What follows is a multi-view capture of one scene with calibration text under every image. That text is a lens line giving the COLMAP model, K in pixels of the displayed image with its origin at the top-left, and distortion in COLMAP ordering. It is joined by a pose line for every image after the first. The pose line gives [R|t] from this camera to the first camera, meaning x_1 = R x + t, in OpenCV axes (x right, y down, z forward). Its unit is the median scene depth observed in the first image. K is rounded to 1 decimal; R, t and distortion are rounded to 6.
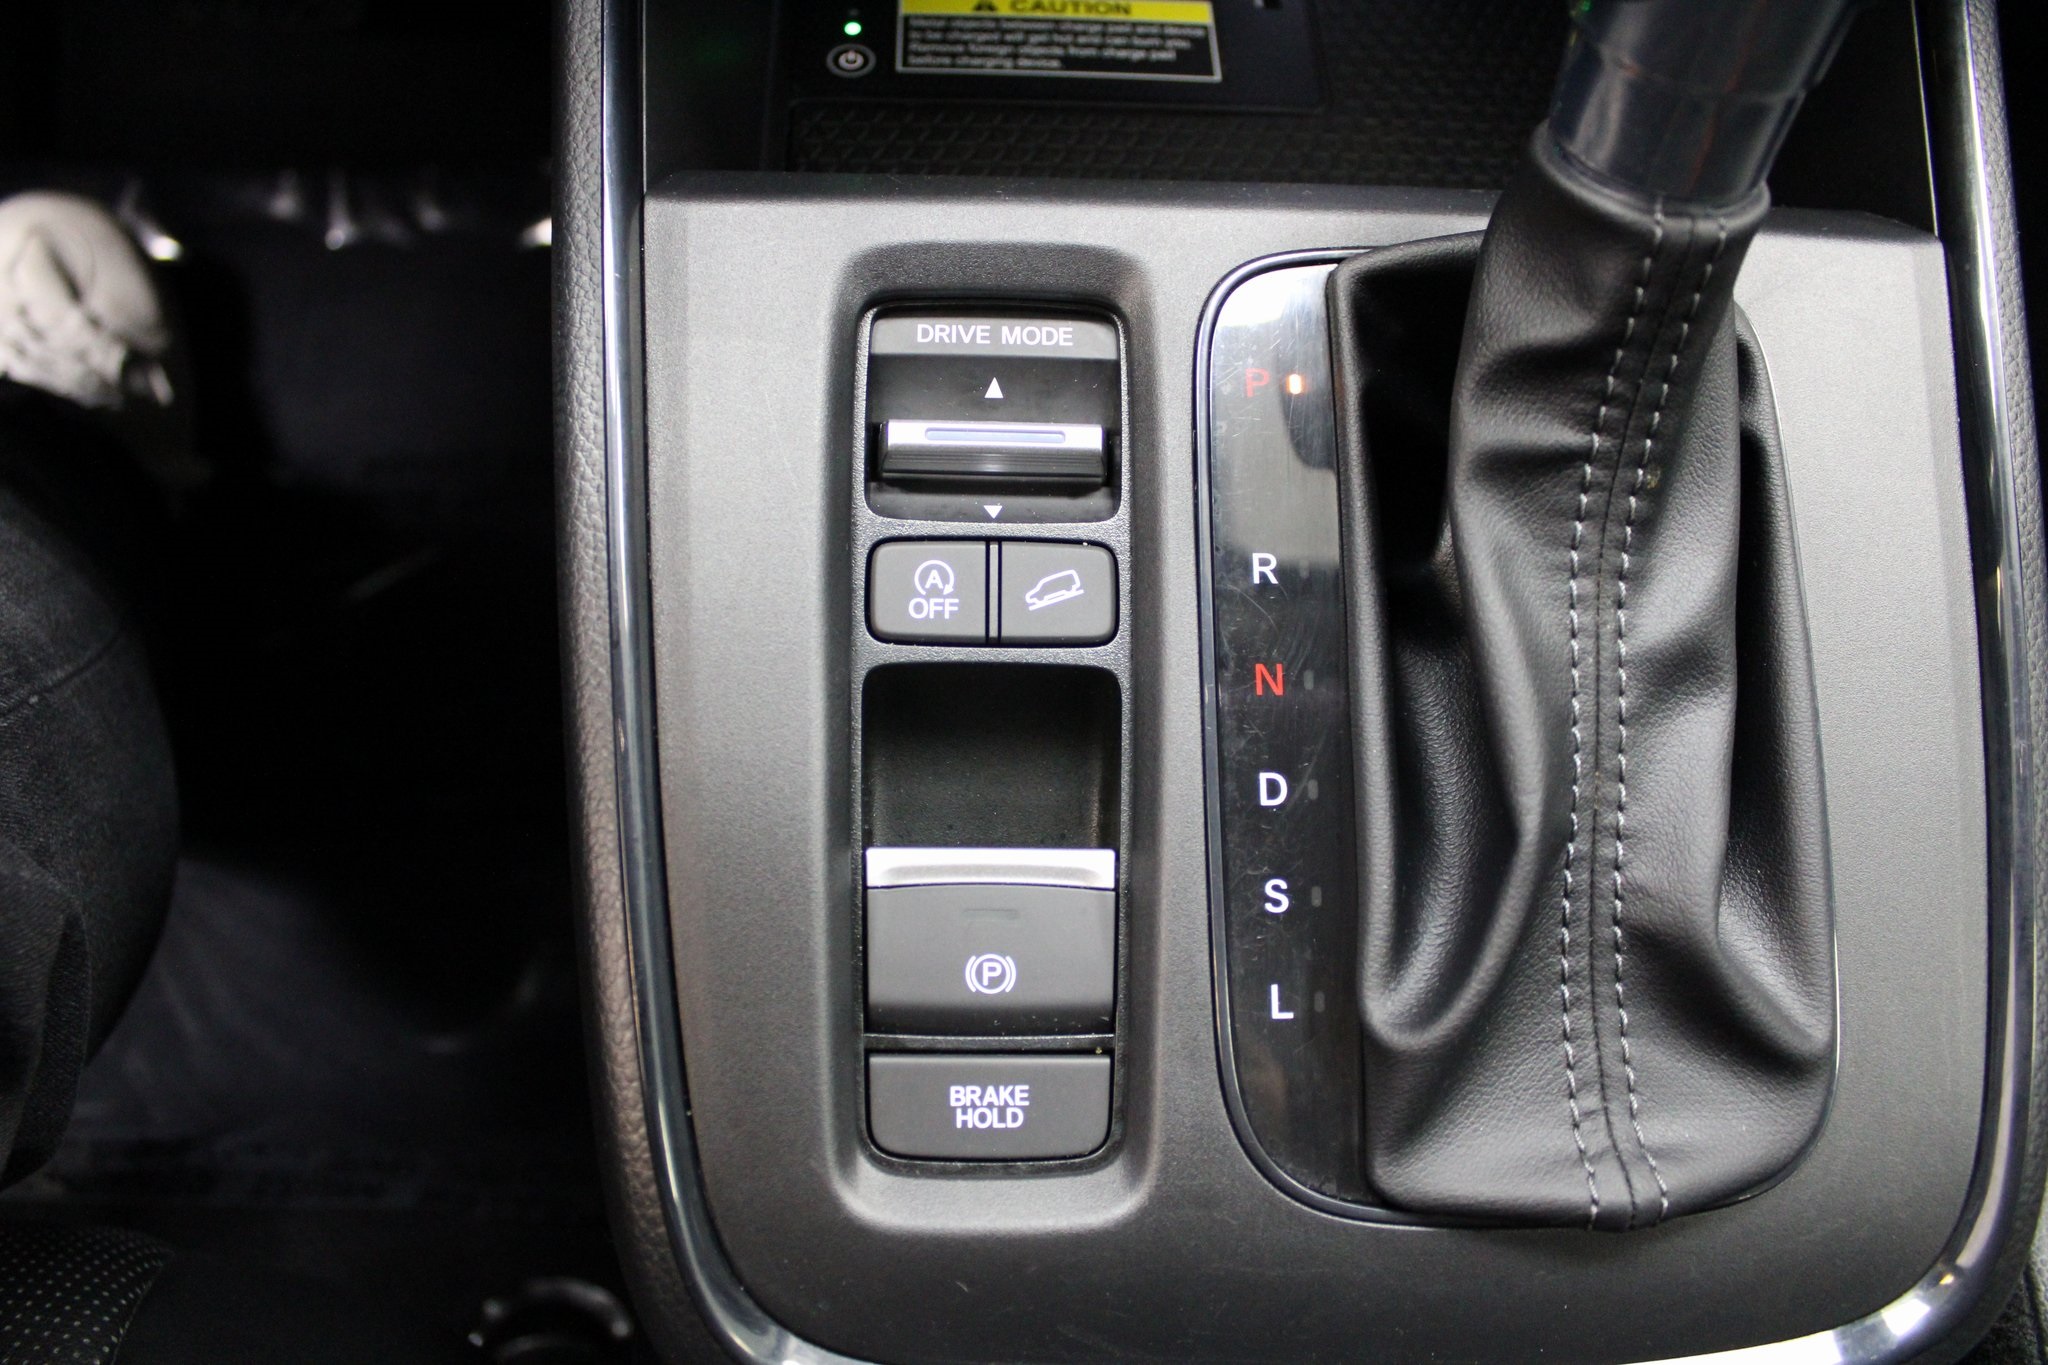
lens RADIAL K [[1686.2, 0, 1004.0], [0, 1686.2, 677.4], [0, 0, 1]] dist [-0.161646, 0.102802]
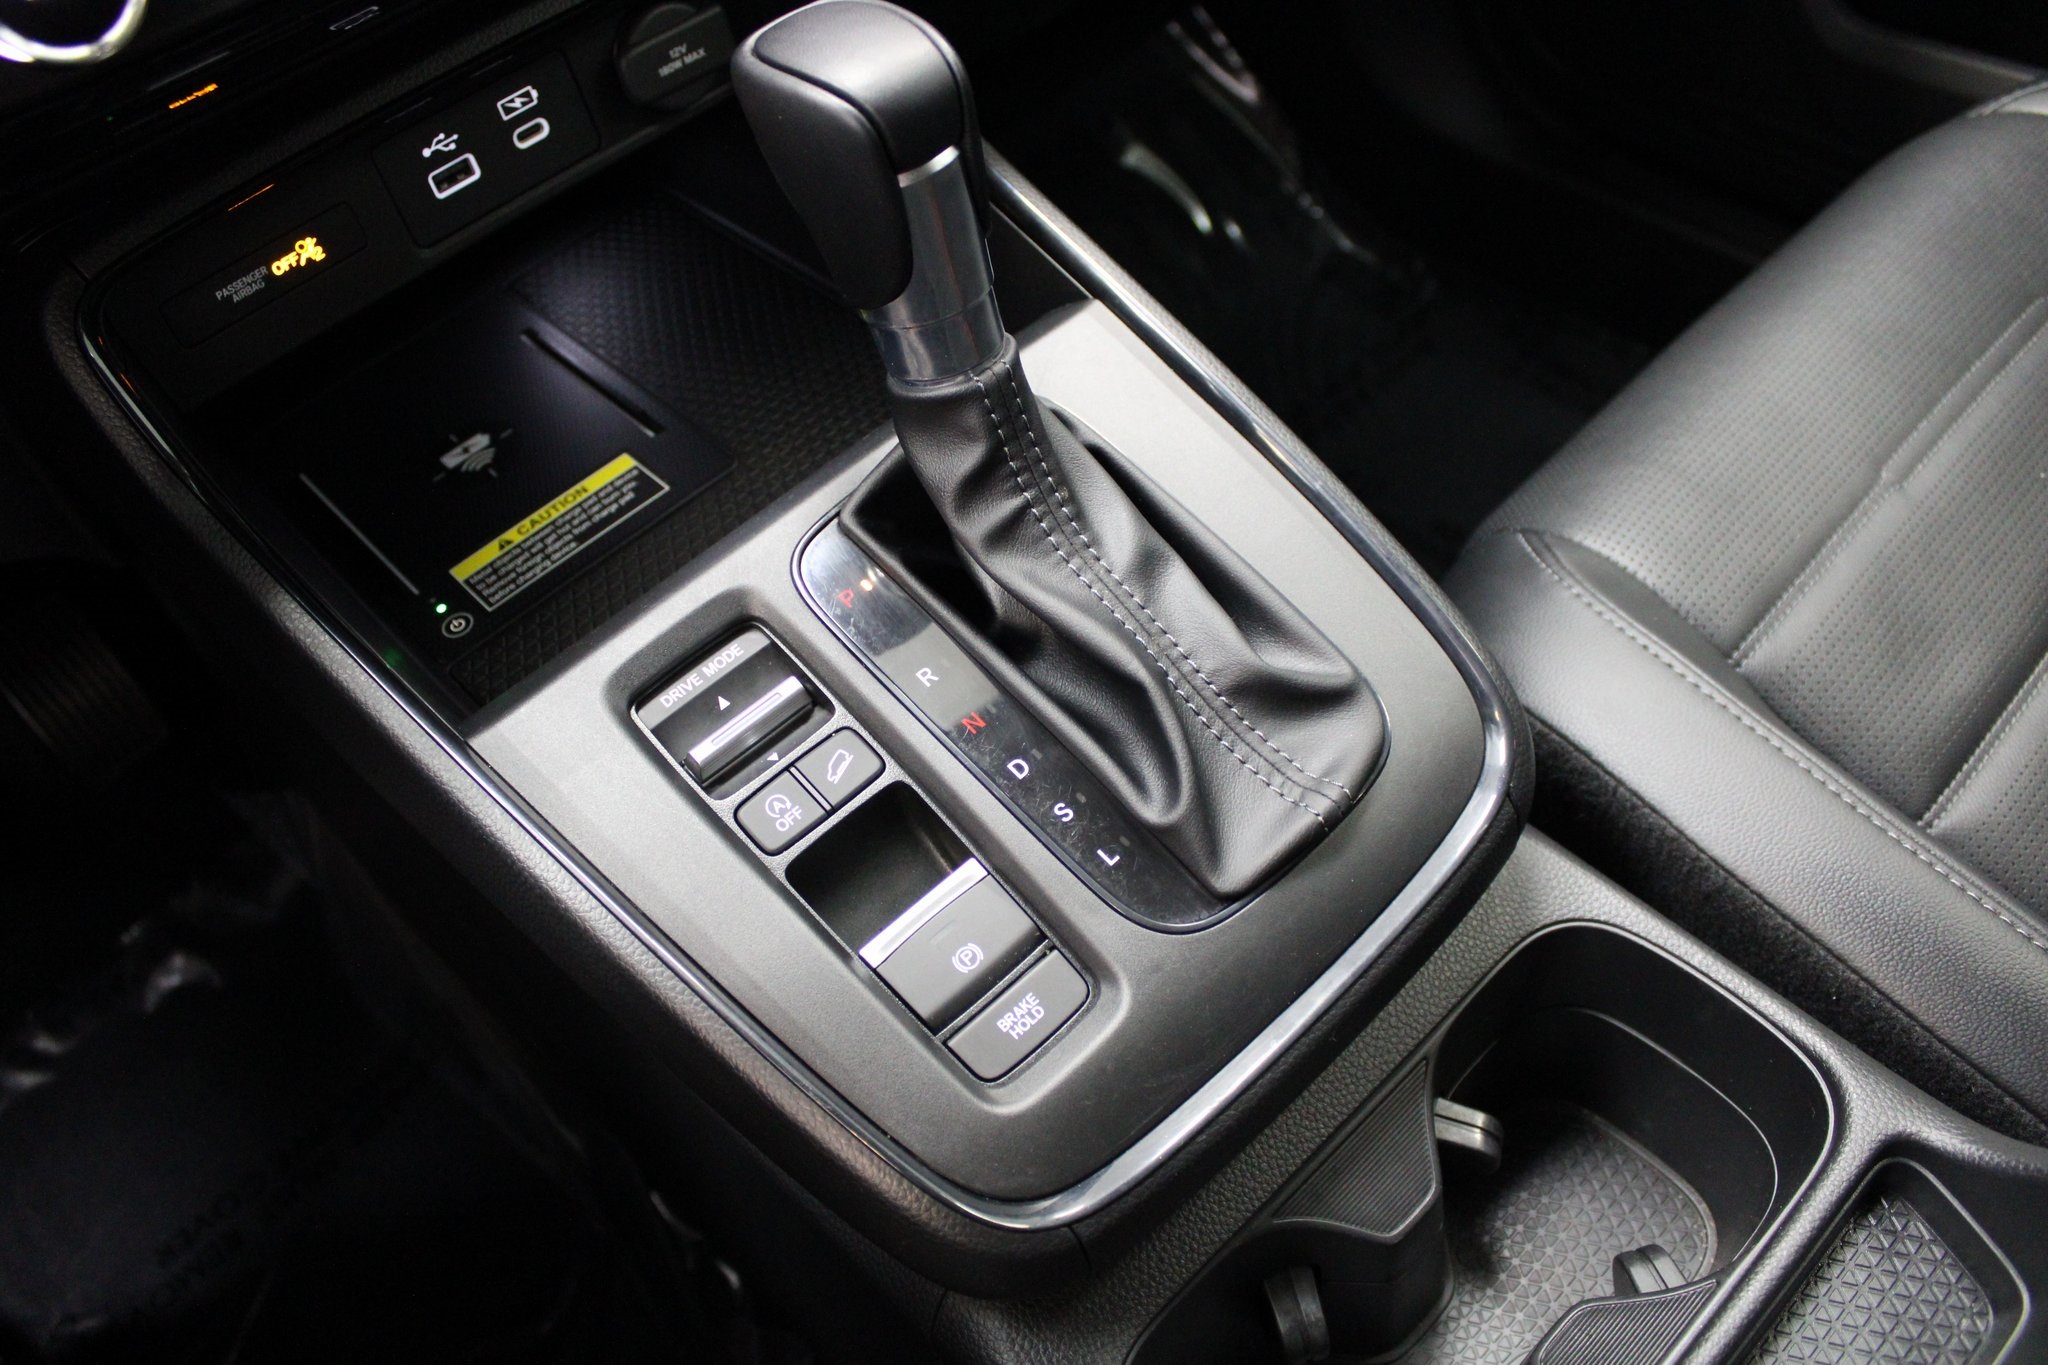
lens RADIAL K [[1686.2, 0, 1024.4], [0, 1686.2, 675.4], [0, 0, 1]] dist [-0.161646, 0.102802]
pose [[0.727063, -0.600589, 0.332674, -0.336058], [0.657736, 0.748248, -0.086649, 0.145199], [-0.196882, 0.281811, 0.939053, -0.597768]]
